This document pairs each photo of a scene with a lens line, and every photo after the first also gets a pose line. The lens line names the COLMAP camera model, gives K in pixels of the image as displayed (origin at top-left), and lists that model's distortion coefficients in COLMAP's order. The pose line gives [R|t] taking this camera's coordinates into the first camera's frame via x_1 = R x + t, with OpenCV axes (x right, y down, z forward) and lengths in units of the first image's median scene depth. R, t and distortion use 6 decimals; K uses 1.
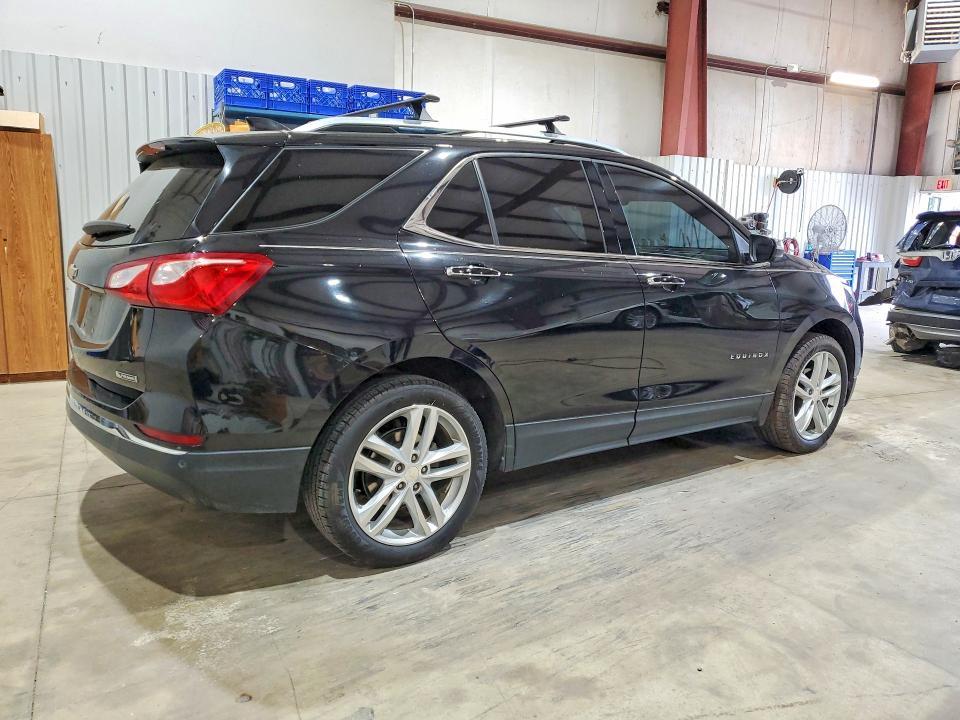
lens RADIAL K [[712.8, 0, 480.0], [0, 712.8, 360.0], [0, 0, 1]] dist [0.008438, 0.006174]
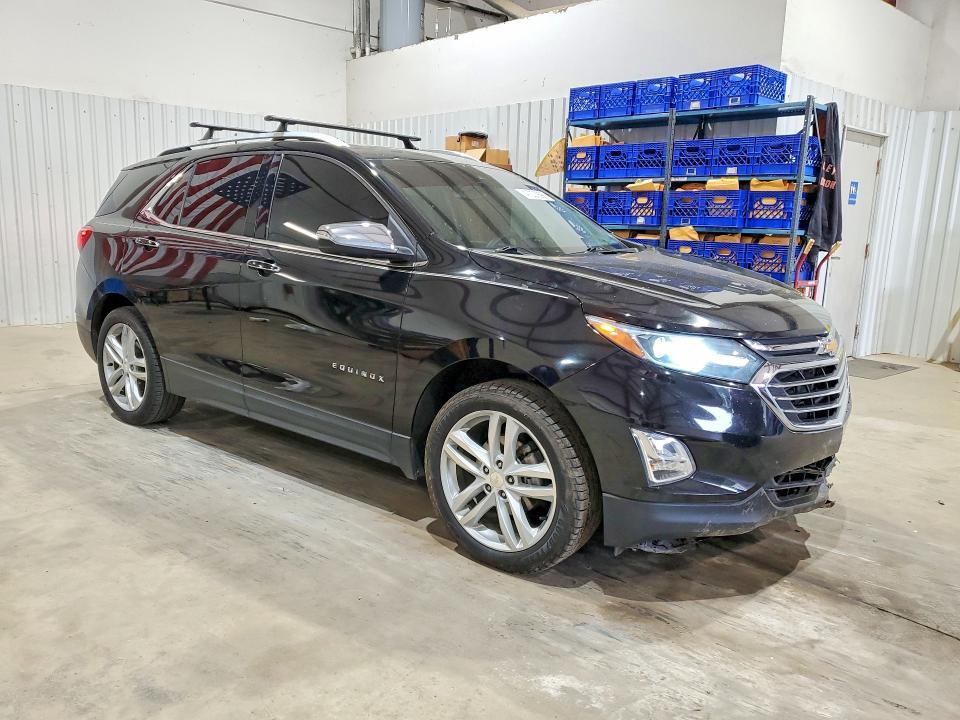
lens RADIAL K [[755.7, 0, 466.4], [0, 755.7, 357.5], [0, 0, 1]] dist [0.011806, 0.005016]
pose [[0.267643, 0.142651, -0.952900, 1.430081], [-0.217032, 0.972489, 0.084626, -0.127502], [0.938757, 0.184160, 0.291240, 1.048272]]
